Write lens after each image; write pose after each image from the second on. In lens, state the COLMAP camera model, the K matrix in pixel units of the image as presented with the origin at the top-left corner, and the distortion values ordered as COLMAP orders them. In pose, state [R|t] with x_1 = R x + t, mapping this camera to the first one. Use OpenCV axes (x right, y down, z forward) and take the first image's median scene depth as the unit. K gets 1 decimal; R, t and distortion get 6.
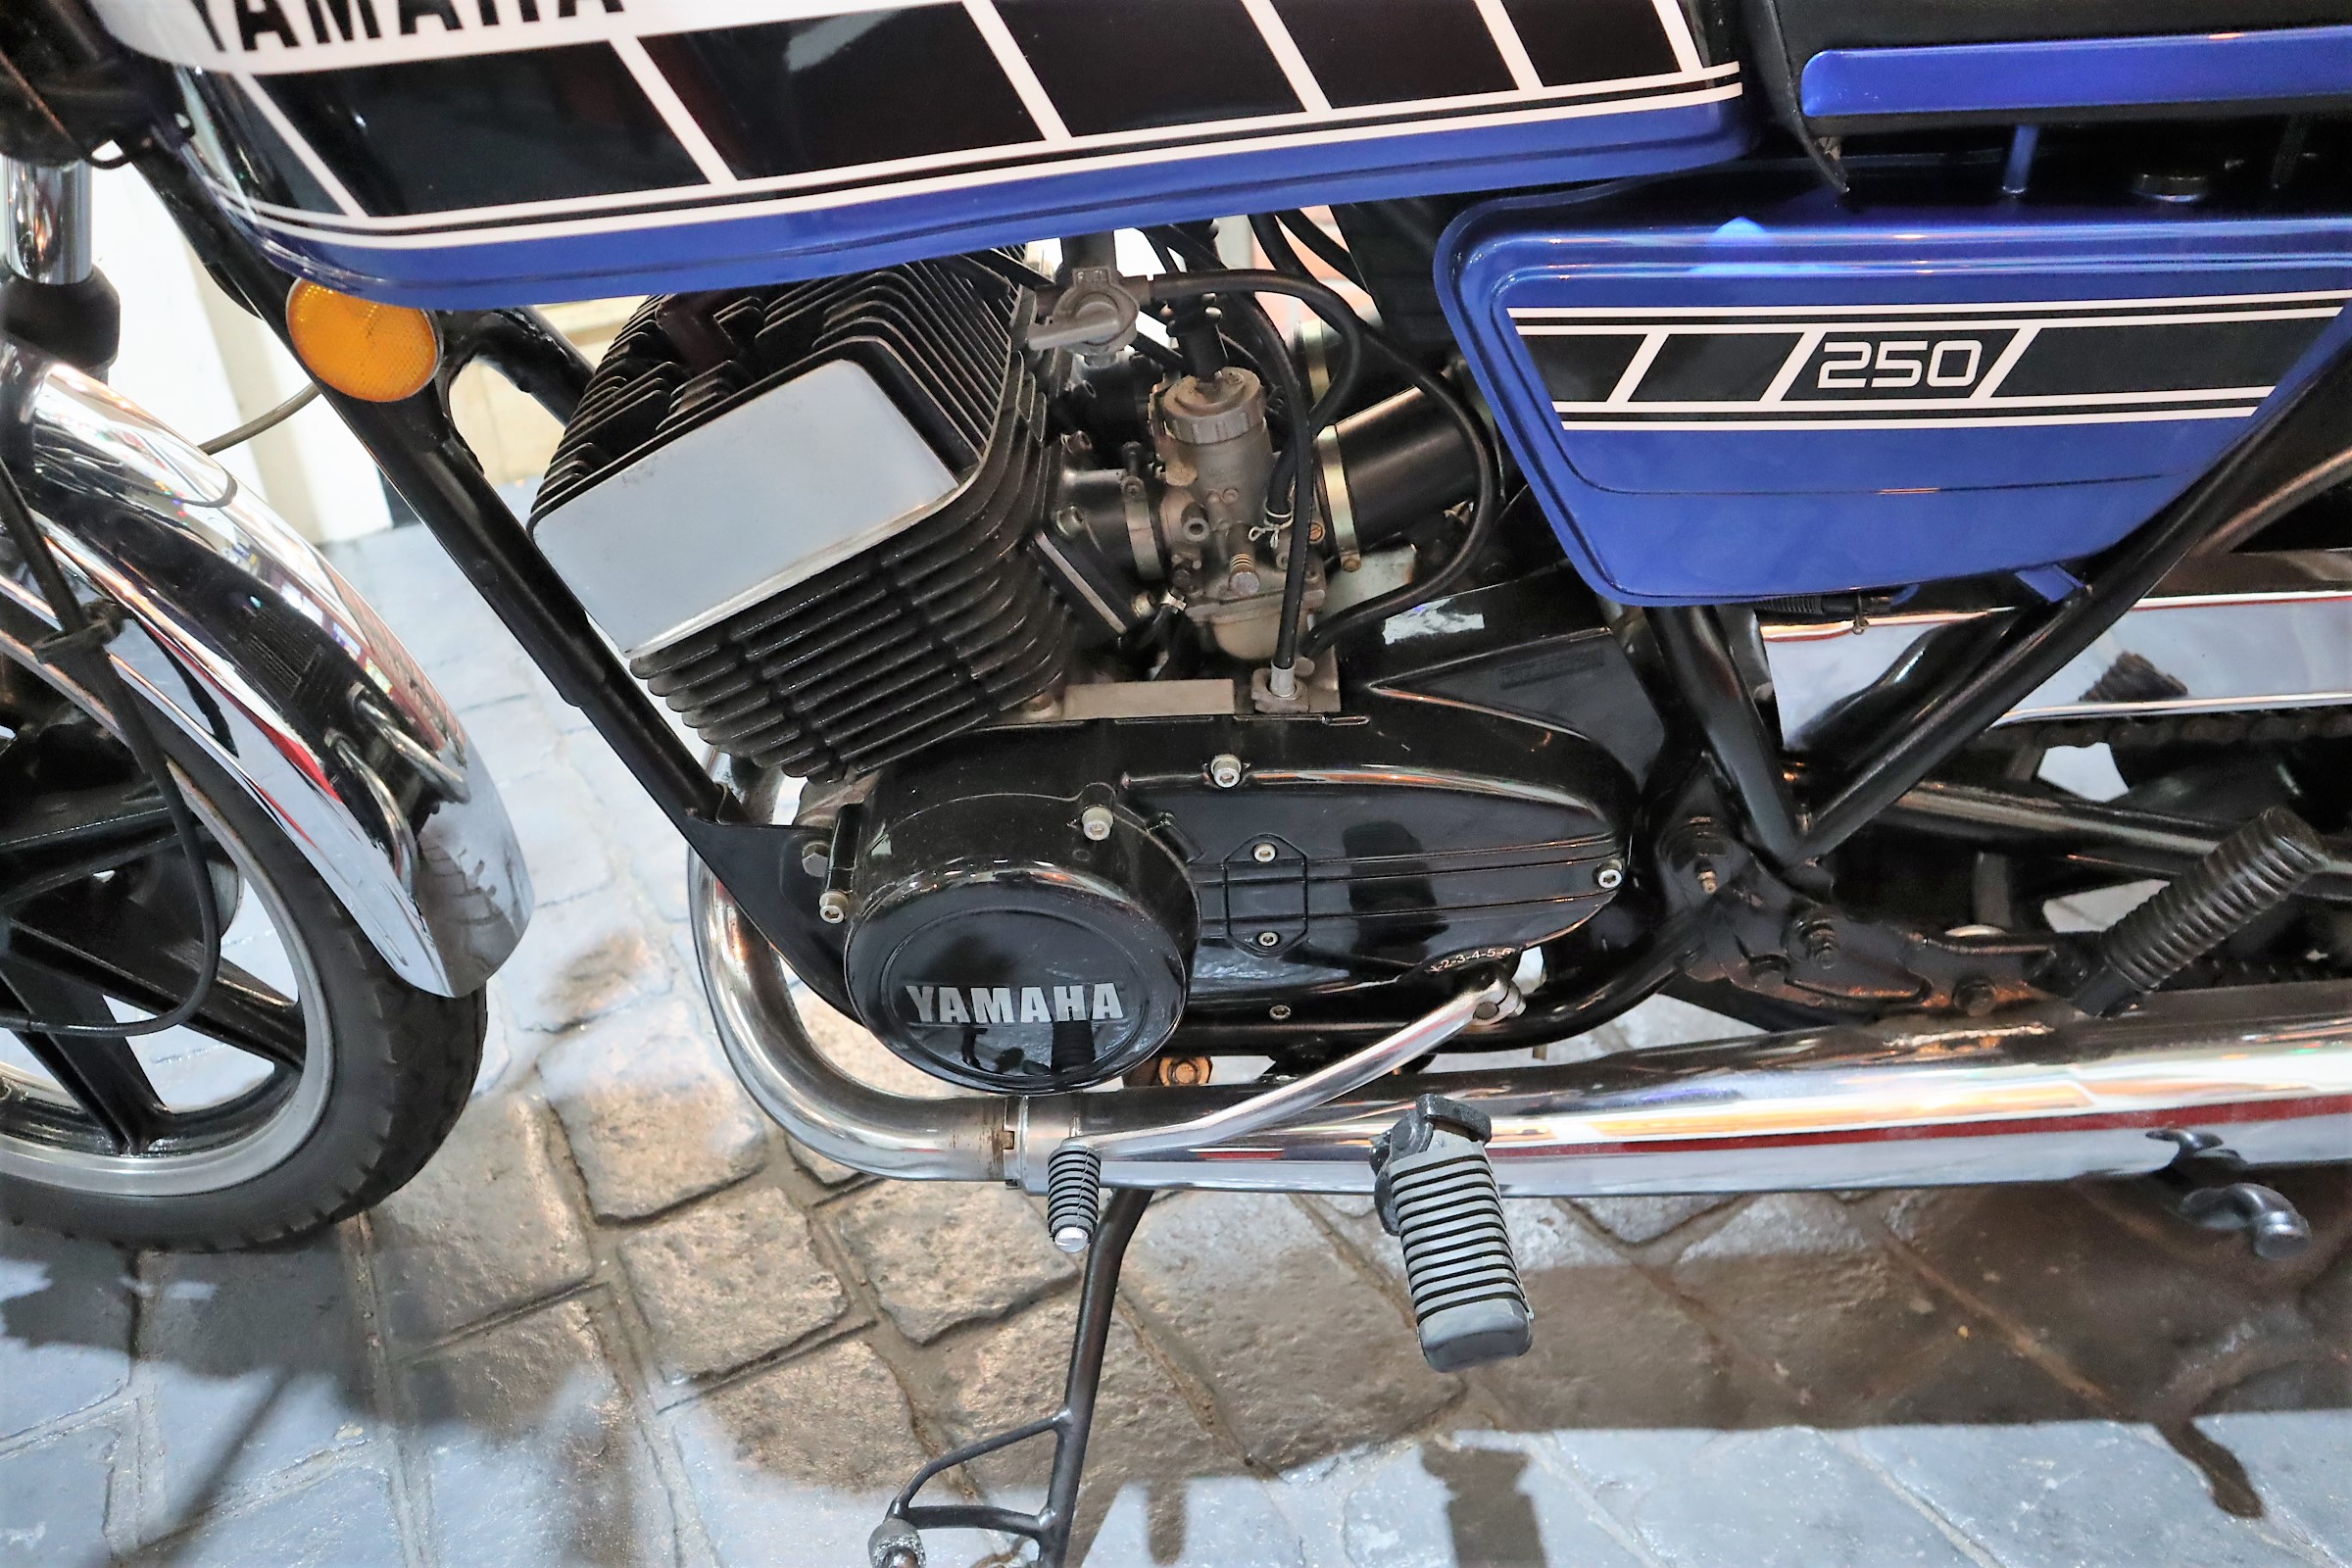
lens RADIAL K [[1601.5, 0, 1169.3], [0, 1601.5, 722.0], [0, 0, 1]] dist [-0.104822, 0.061128]
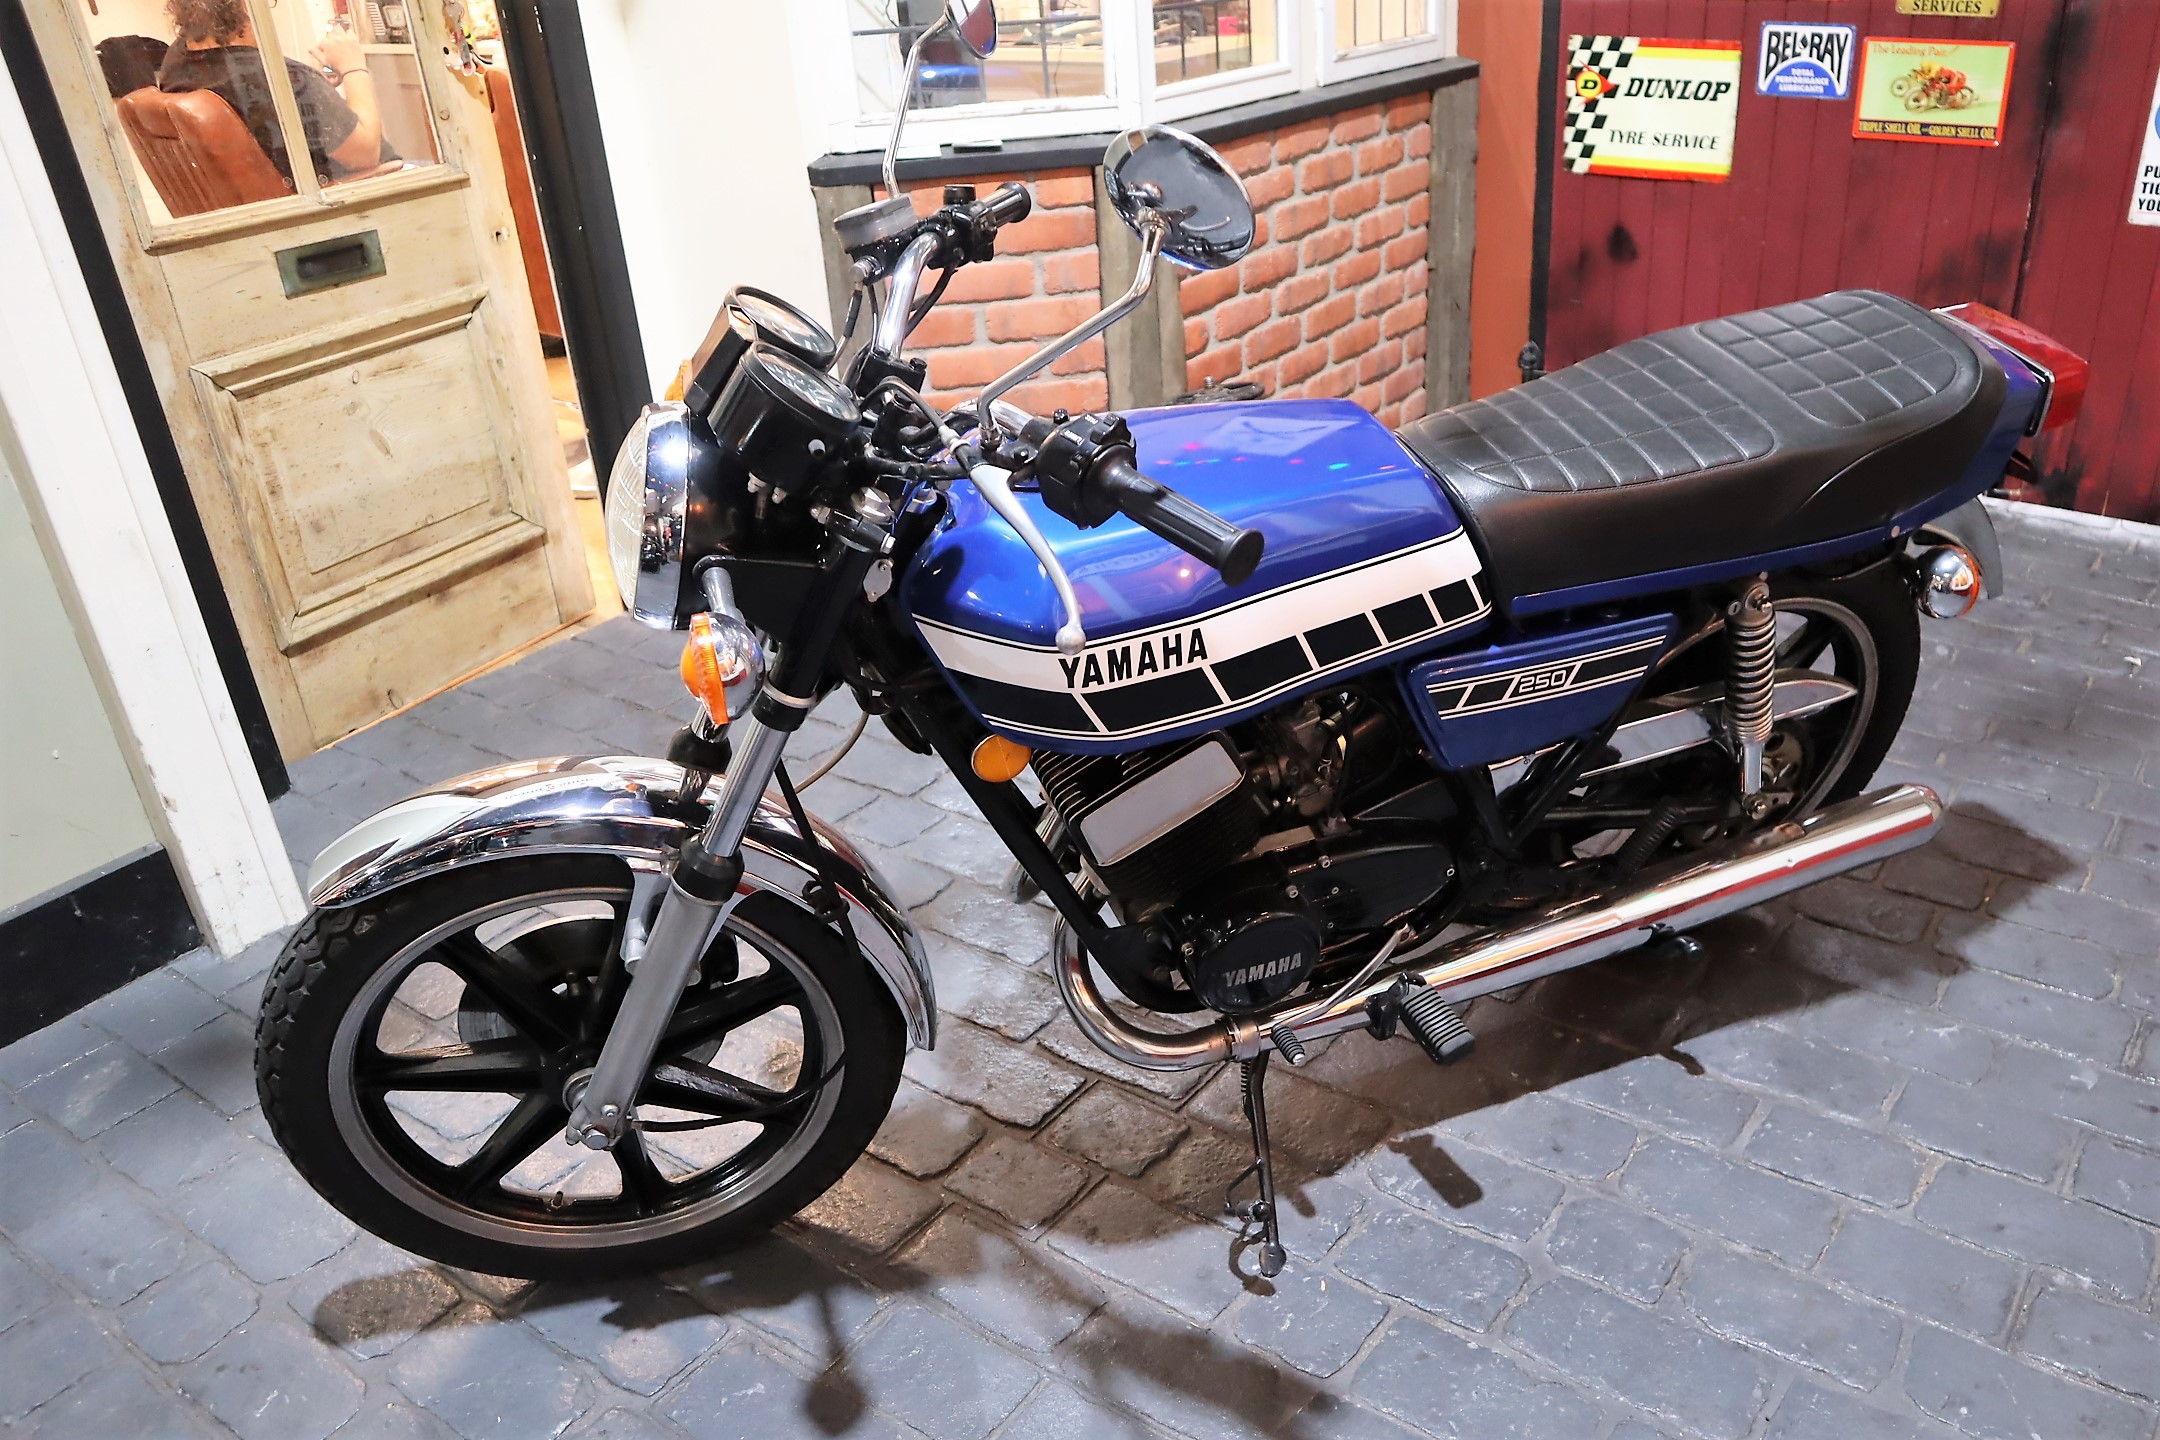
lens RADIAL K [[1574.1, 0, 1080.0], [0, 1574.1, 720.0], [0, 0, 1]] dist [-0.120876, 0.114555]
pose [[0.930013, -0.173611, 0.323936, -0.911928], [0.185722, 0.982580, -0.006597, -0.205261], [-0.317148, 0.066298, 0.946056, -1.048804]]
